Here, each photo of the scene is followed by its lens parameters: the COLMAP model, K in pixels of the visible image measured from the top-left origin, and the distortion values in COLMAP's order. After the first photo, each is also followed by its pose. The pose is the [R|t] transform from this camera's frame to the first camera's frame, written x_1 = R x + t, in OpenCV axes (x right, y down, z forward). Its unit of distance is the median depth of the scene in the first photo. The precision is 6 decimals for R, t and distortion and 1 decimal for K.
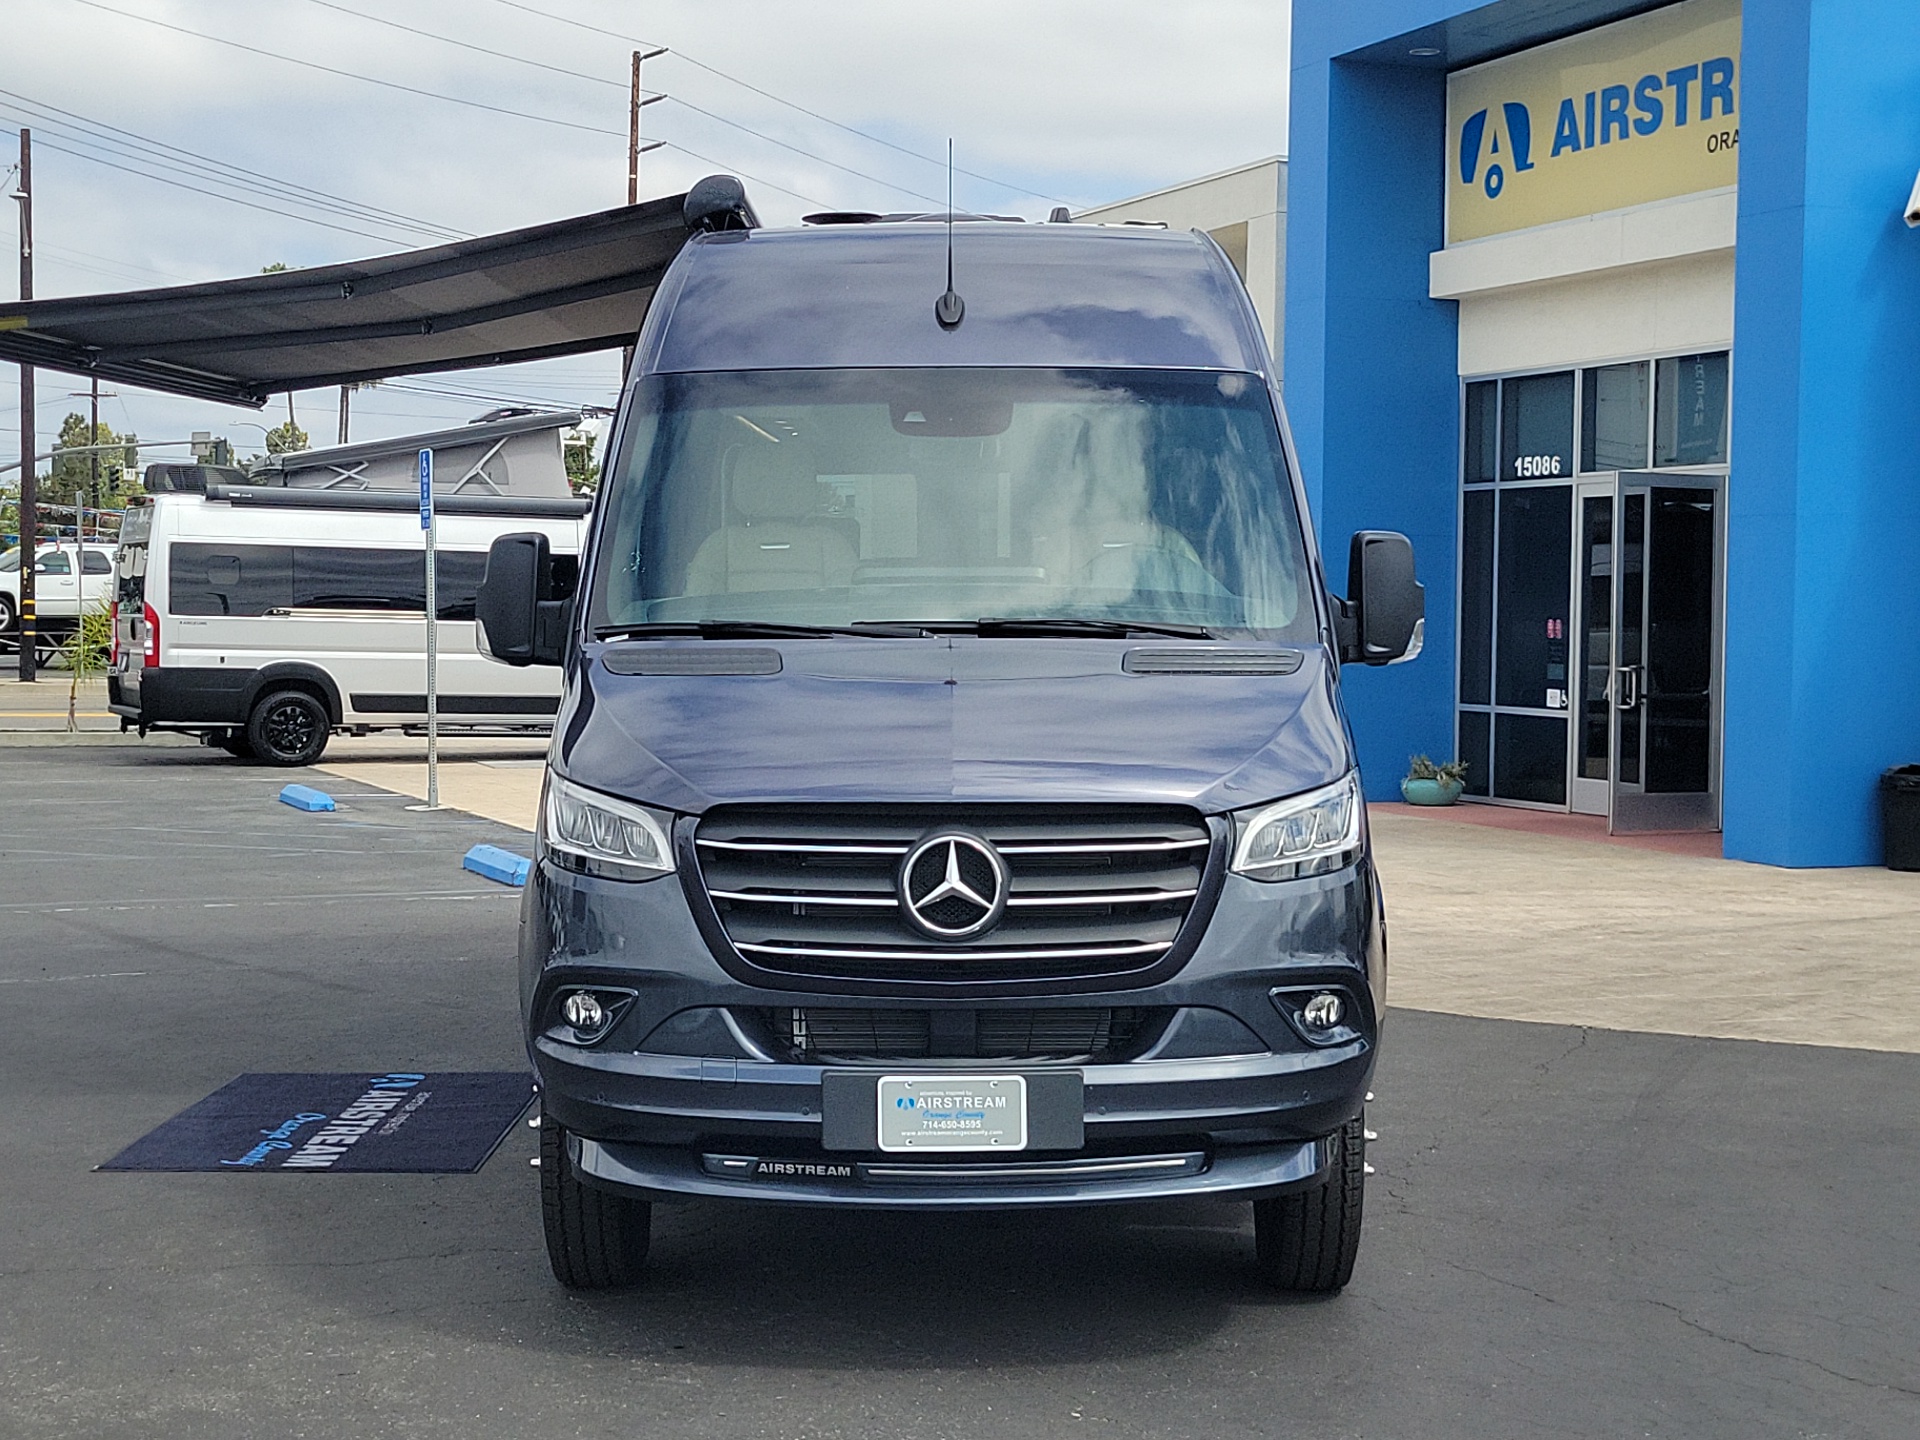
lens RADIAL K [[1465.5, 0, 963.0], [0, 1465.5, 728.1], [0, 0, 1]] dist [0.028964, -0.014943]
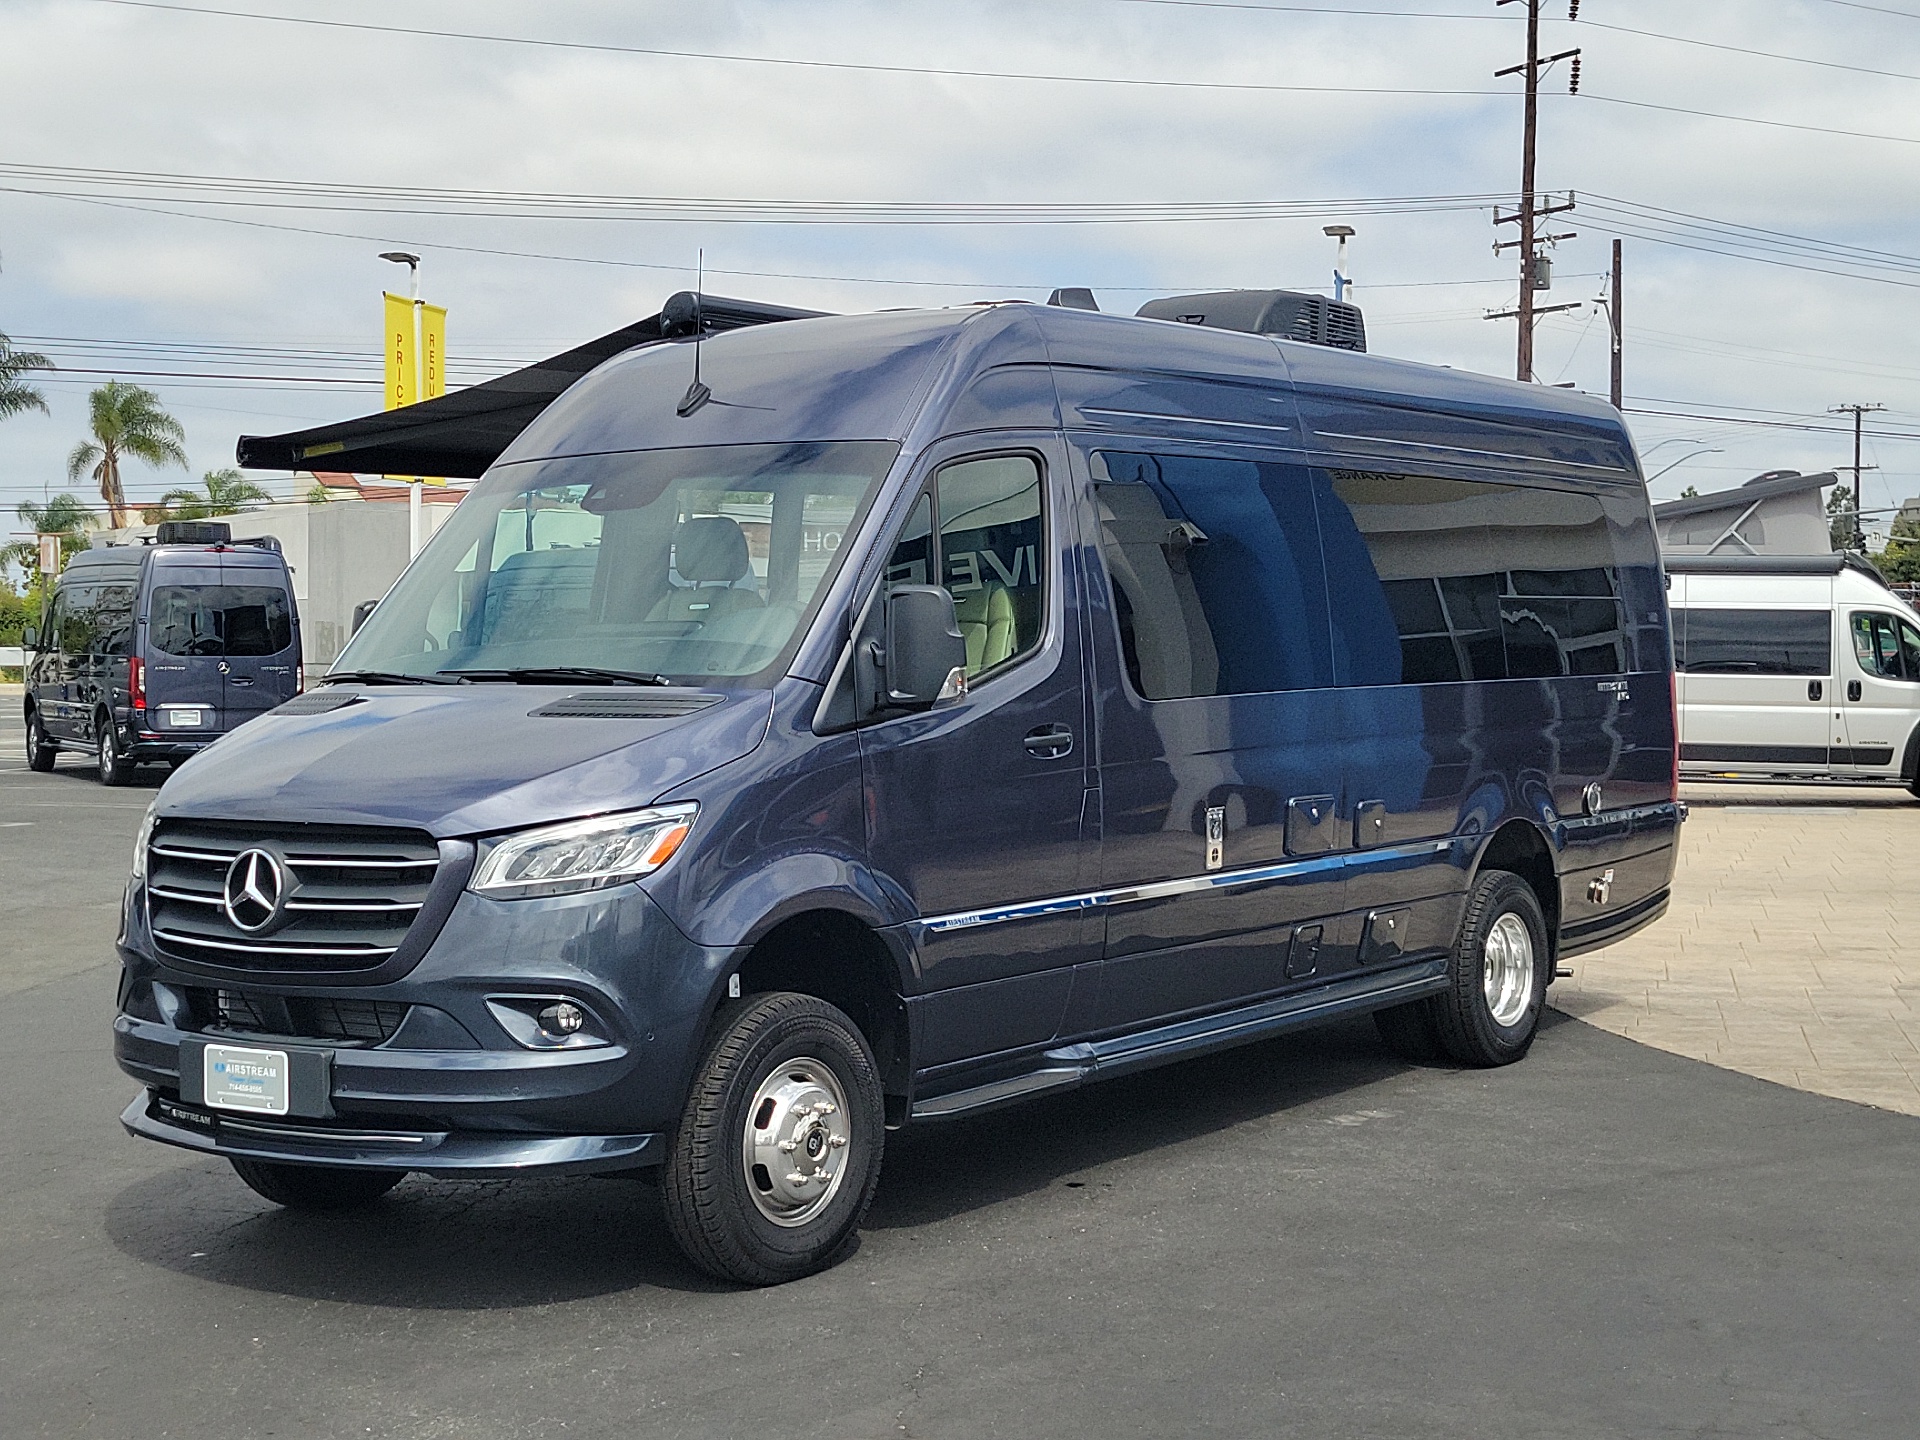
lens RADIAL K [[1465.5, 0, 961.2], [0, 1465.5, 720.7], [0, 0, 1]] dist [0.028964, -0.014943]
pose [[0.930711, 0.002084, -0.365750, 0.974866], [-0.014778, 0.999381, -0.031911, -0.002368], [0.365457, 0.035105, 0.930166, 0.073911]]
